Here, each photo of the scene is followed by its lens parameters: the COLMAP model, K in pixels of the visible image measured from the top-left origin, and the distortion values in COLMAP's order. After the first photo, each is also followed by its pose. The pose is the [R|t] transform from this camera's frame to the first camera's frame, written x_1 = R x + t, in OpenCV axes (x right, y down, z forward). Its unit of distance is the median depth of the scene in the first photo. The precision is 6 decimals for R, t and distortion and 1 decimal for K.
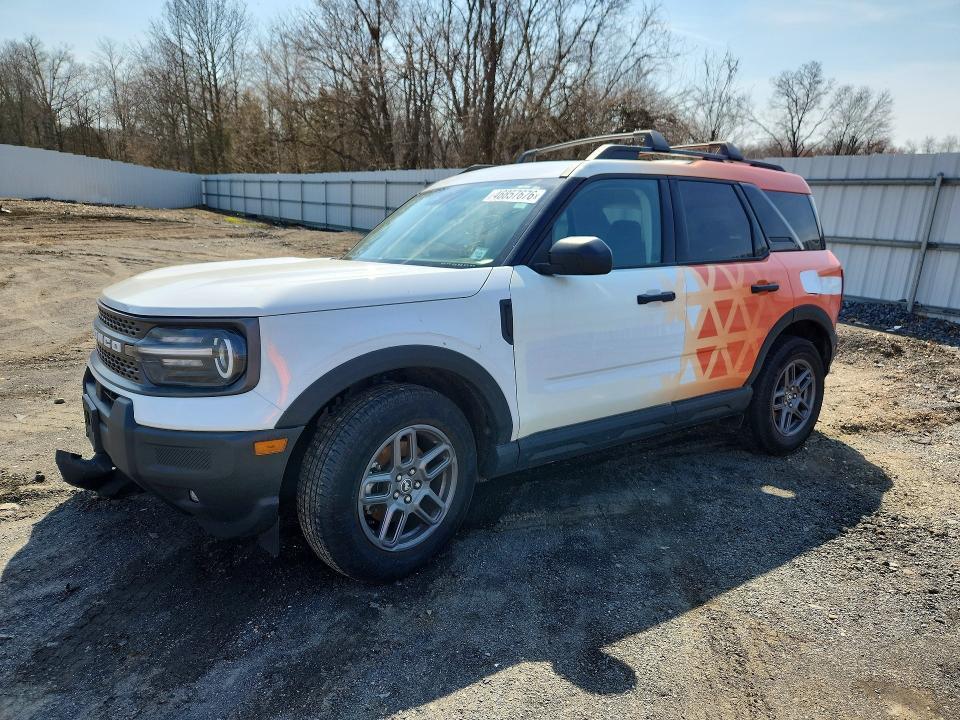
lens RADIAL K [[793.5, 0, 480.0], [0, 793.5, 360.0], [0, 0, 1]] dist [0.000152, -0.009304]
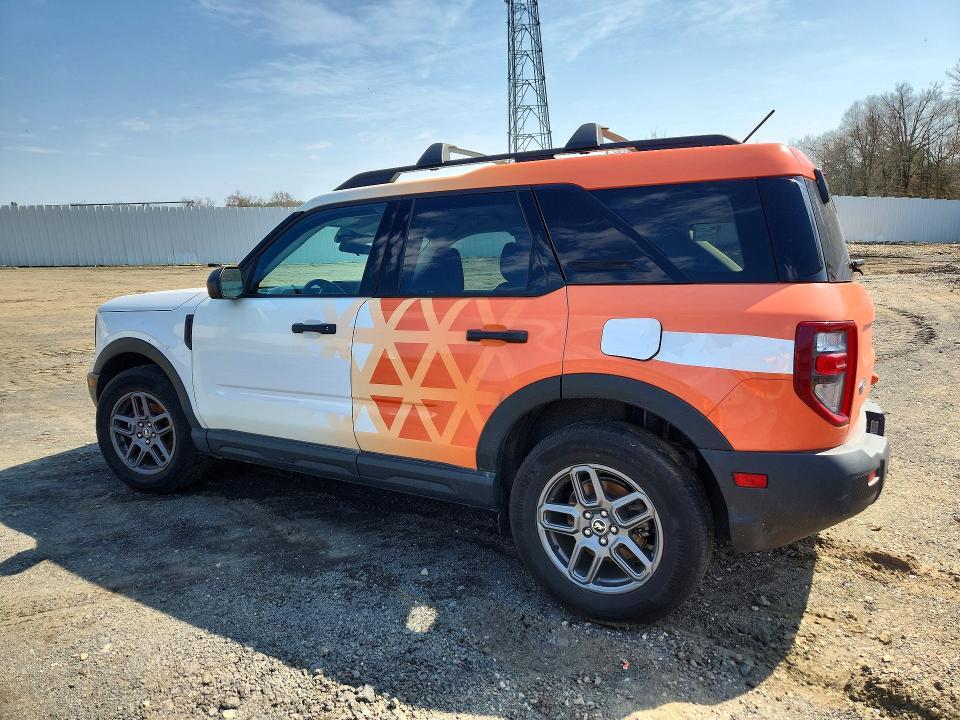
lens RADIAL K [[735.7, 0, 480.0], [0, 735.7, 360.0], [0, 0, 1]] dist [0.019936, -0.004740]
pose [[0.258282, 0.099589, -0.960923, 1.023917], [-0.139413, 0.988103, 0.064934, -0.114396], [0.955957, 0.117194, 0.269093, 0.871686]]
